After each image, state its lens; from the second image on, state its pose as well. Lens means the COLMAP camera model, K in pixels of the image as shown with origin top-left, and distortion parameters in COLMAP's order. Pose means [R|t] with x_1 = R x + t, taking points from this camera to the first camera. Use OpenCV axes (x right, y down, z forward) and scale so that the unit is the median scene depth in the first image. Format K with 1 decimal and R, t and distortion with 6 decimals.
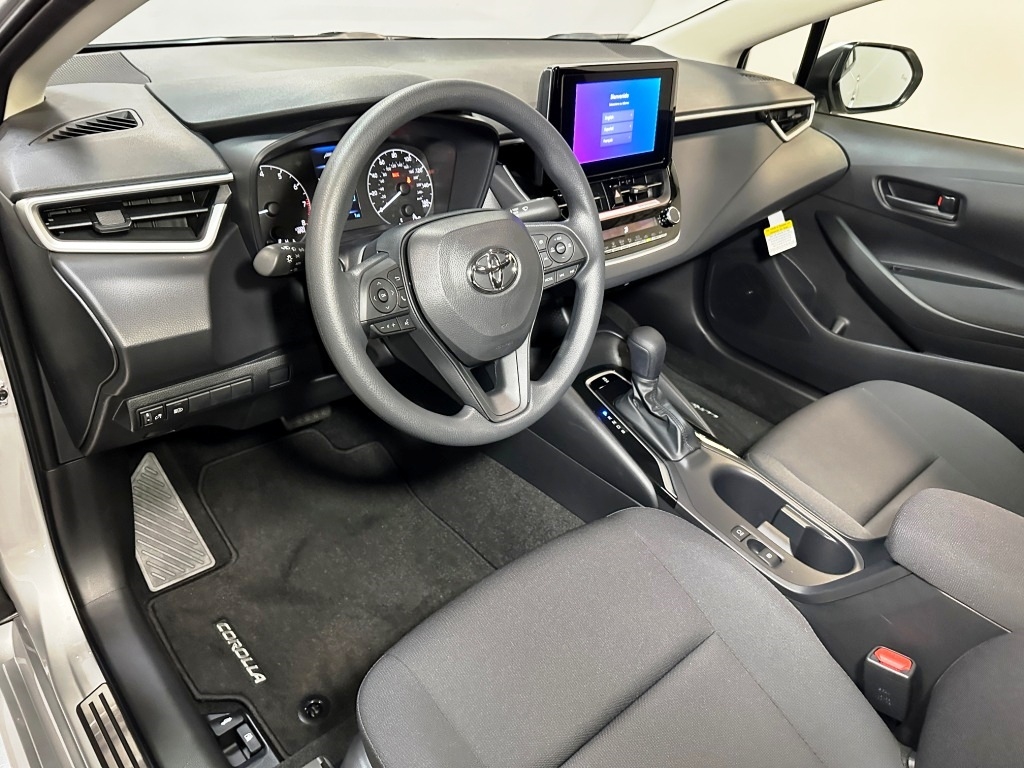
lens RADIAL K [[746.0, 0, 512.0], [0, 746.0, 384.0], [0, 0, 1]] dist [0.096572, 0.000514]
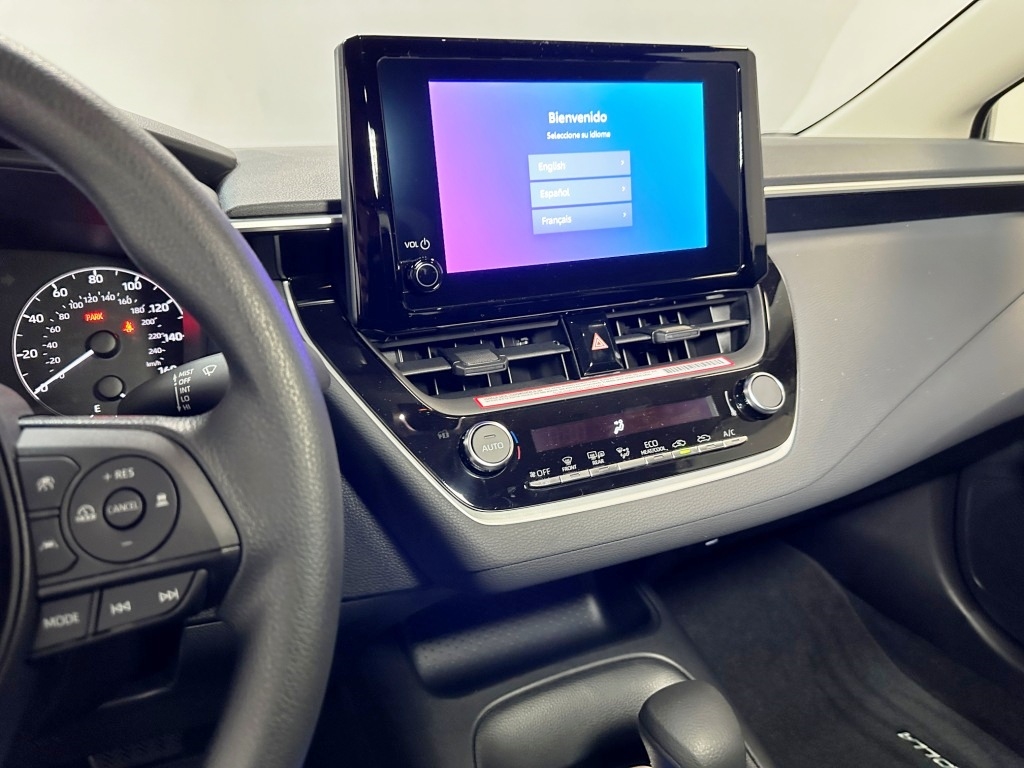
lens RADIAL K [[711.1, 0, 469.9], [0, 711.1, 385.4], [0, 0, 1]] dist [0.076896, 0.000043]
pose [[0.931801, -0.017284, -0.362558, 0.230612], [-0.068631, 0.972457, -0.222747, -0.144816], [0.356423, 0.232439, 0.904950, 0.660489]]
